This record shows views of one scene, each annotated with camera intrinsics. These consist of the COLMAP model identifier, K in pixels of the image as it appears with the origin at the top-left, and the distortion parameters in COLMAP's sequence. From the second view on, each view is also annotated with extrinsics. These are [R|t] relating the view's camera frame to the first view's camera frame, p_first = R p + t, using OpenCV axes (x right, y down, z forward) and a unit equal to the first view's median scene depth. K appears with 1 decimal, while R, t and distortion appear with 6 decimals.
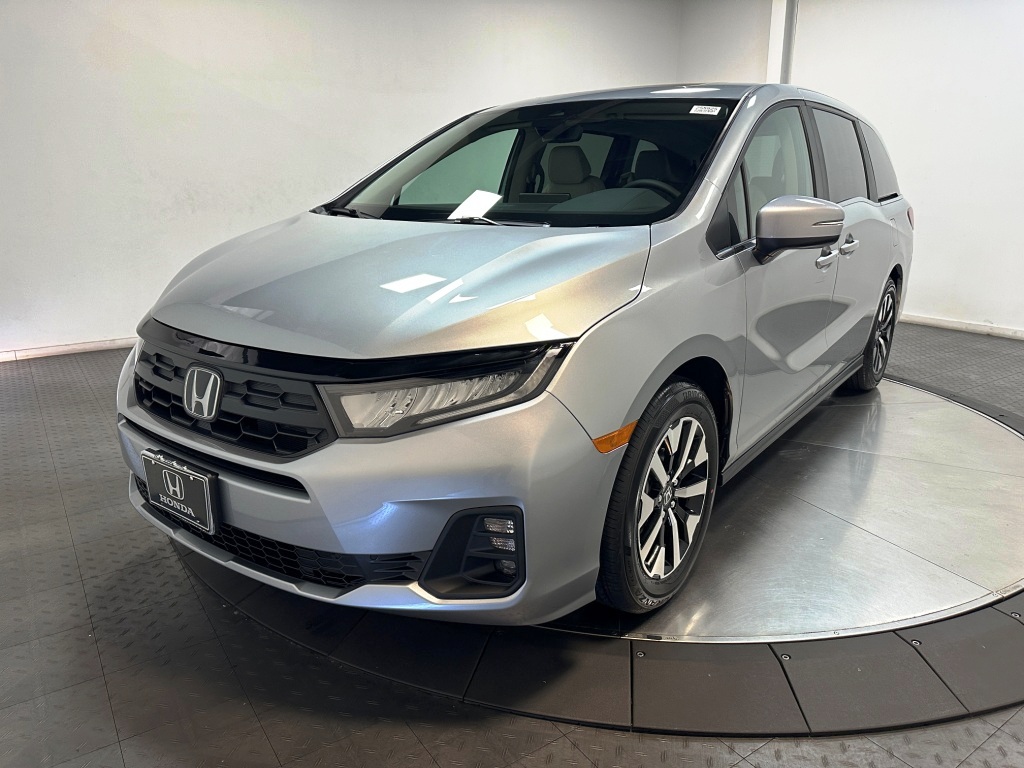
lens RADIAL K [[738.2, 0, 512.0], [0, 738.2, 384.0], [0, 0, 1]] dist [0.133531, -0.214985]
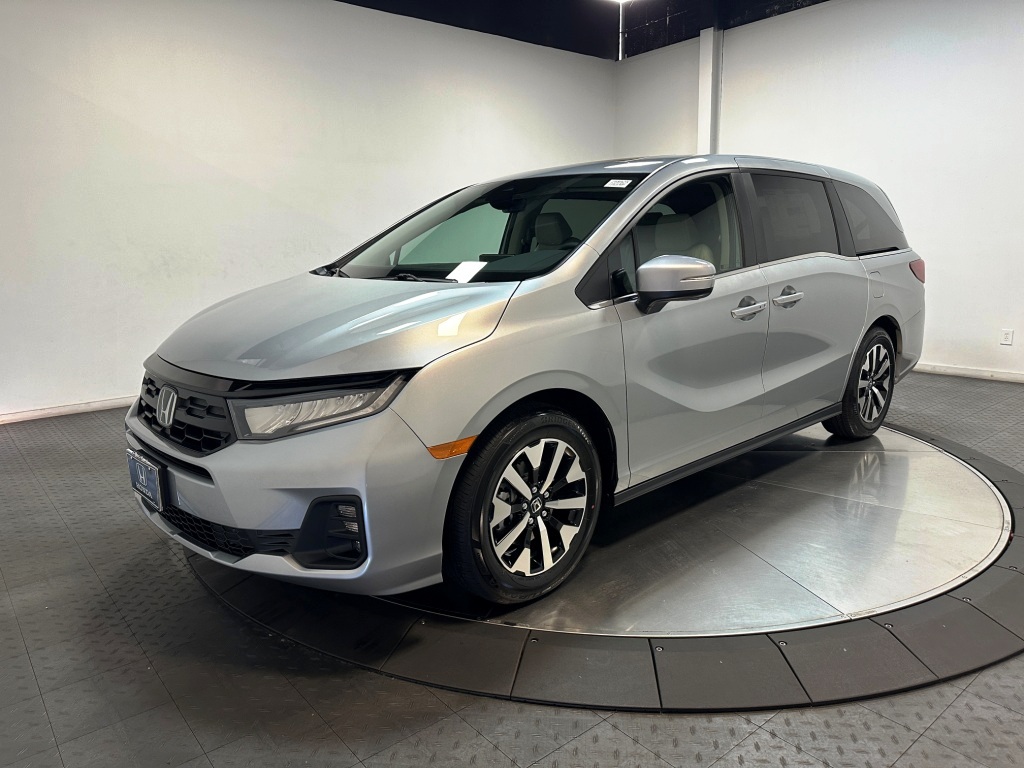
lens RADIAL K [[738.2, 0, 512.0], [0, 738.2, 384.0], [0, 0, 1]] dist [0.133531, -0.214985]
pose [[0.981939, 0.016550, -0.188472, 0.408245], [-0.030297, 0.997066, -0.070292, 0.043233], [0.186756, 0.074733, 0.979560, -0.185495]]
